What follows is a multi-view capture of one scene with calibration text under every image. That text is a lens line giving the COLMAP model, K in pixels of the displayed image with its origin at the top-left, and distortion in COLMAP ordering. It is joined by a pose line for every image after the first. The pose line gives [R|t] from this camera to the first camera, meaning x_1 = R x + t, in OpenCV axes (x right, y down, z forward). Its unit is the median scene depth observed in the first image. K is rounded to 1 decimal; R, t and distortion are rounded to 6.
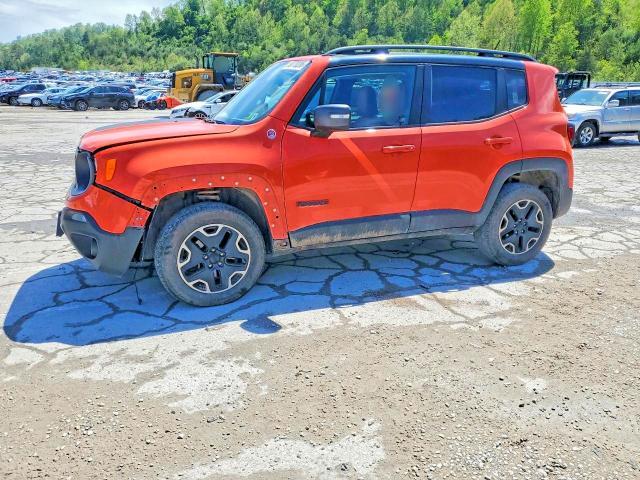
lens RADIAL K [[509.2, 0, 320.1], [0, 509.2, 237.2], [0, 0, 1]] dist [0.042854, -0.041726]
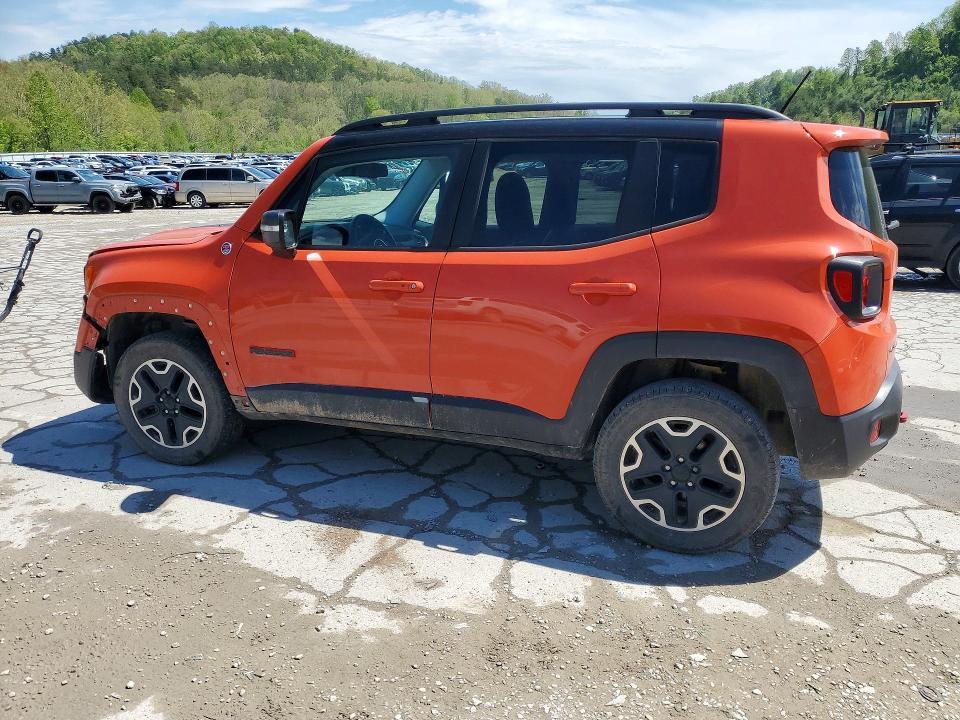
lens RADIAL K [[763.8, 0, 482.0], [0, 763.8, 358.5], [0, 0, 1]] dist [0.042854, -0.041726]
pose [[0.725014, 0.152085, -0.671733, 0.897456], [-0.173539, 0.984186, 0.035522, -0.146790], [0.666512, 0.090818, 0.739941, 0.440473]]
